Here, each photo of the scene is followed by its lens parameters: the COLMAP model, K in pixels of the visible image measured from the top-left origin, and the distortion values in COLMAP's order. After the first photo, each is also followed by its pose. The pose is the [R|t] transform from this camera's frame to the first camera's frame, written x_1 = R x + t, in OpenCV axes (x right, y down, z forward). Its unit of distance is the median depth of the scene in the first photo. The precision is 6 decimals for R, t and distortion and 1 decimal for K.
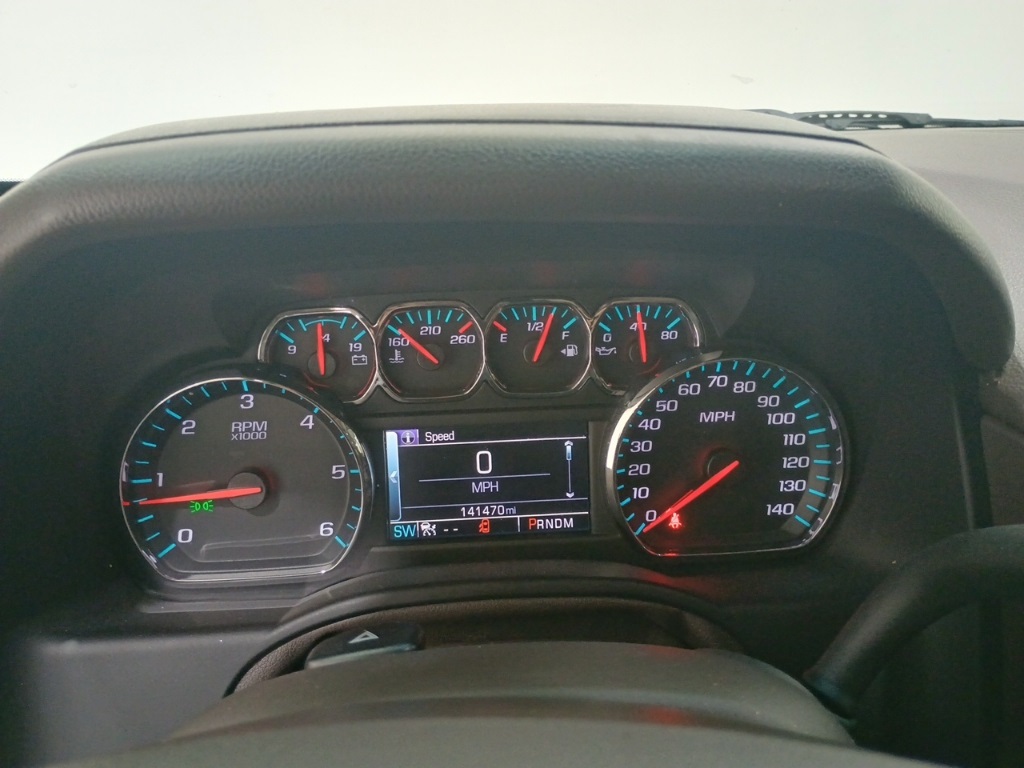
lens RADIAL K [[867.2, 0, 509.7], [0, 867.2, 391.6], [0, 0, 1]] dist [0.025556, -0.009662]
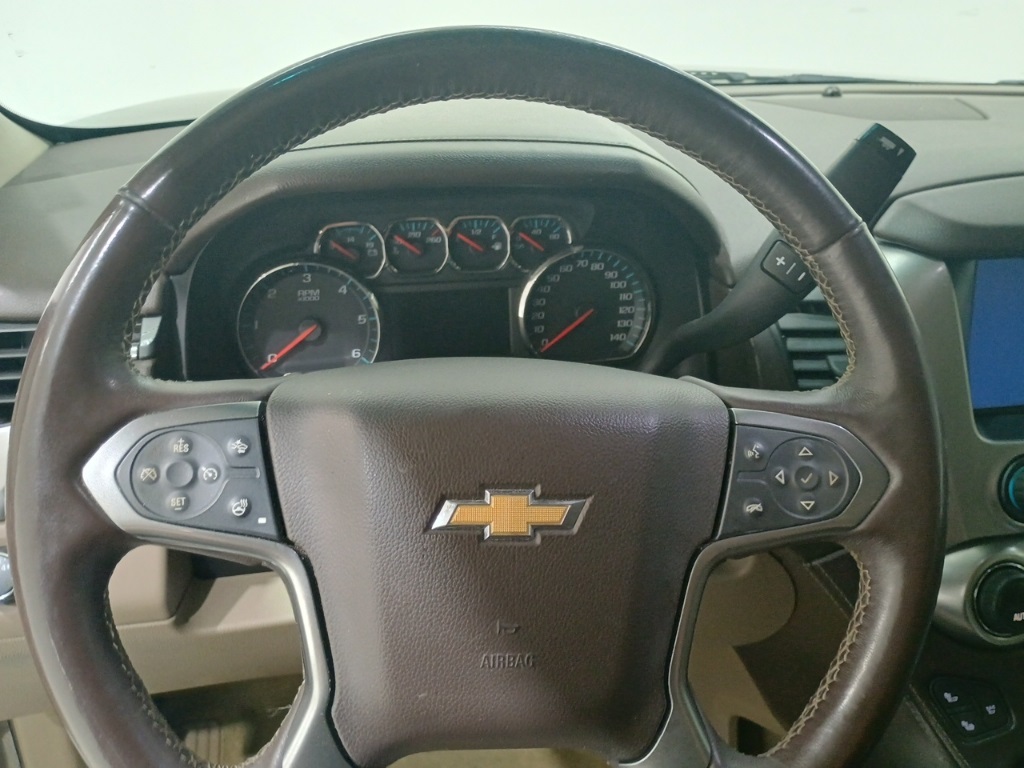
lens RADIAL K [[867.2, 0, 512.9], [0, 867.2, 382.2], [0, 0, 1]] dist [0.025556, -0.009662]
pose [[0.993457, -0.024961, 0.111449, -0.096784], [0.014070, 0.995140, 0.097460, 0.053380], [-0.113340, -0.095254, 0.988980, -0.720278]]
